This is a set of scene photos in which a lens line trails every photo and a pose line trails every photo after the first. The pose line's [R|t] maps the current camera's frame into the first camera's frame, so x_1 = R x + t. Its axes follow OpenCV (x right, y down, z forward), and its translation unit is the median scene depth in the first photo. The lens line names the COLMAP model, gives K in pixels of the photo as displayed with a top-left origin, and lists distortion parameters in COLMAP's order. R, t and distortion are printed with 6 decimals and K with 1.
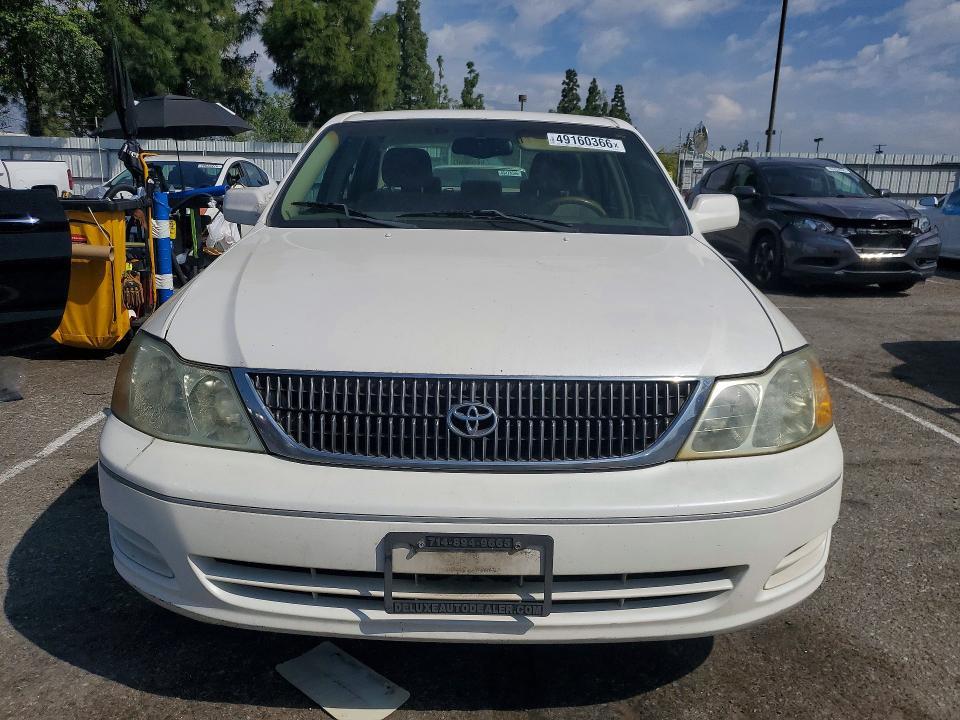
lens RADIAL K [[747.6, 0, 480.0], [0, 747.6, 360.0], [0, 0, 1]] dist [0.001050, -0.001778]
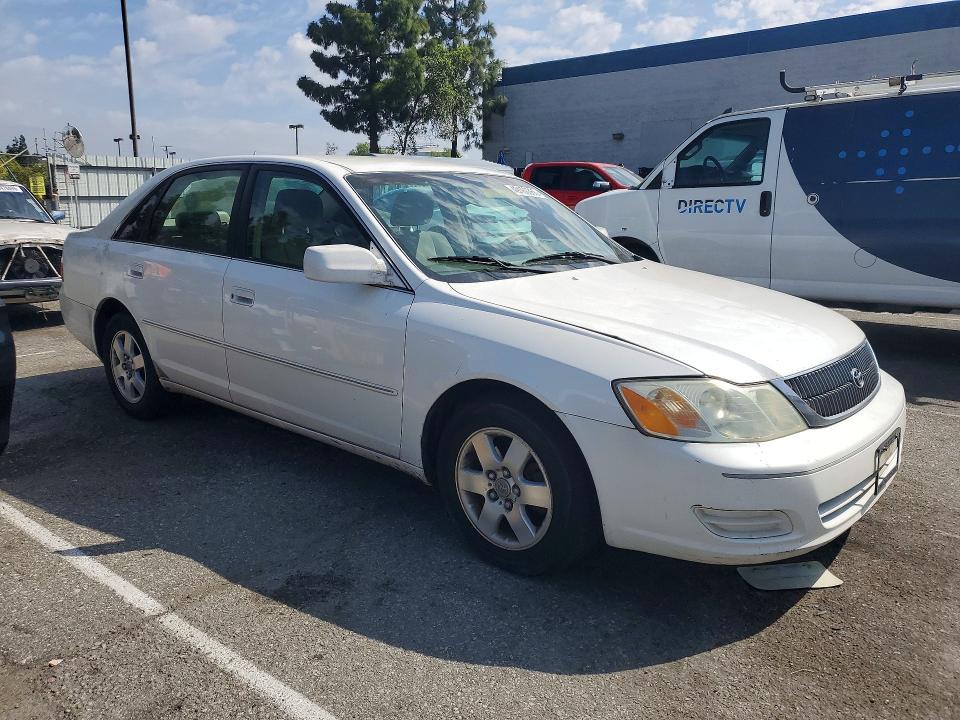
lens RADIAL K [[753.1, 0, 480.0], [0, 753.1, 360.0], [0, 0, 1]] dist [0.004345, 0.005178]
pose [[0.641638, -0.176838, 0.746344, -0.113501], [0.177318, 0.980899, 0.079972, -0.015645], [-0.746230, 0.081027, 0.660739, 0.029434]]
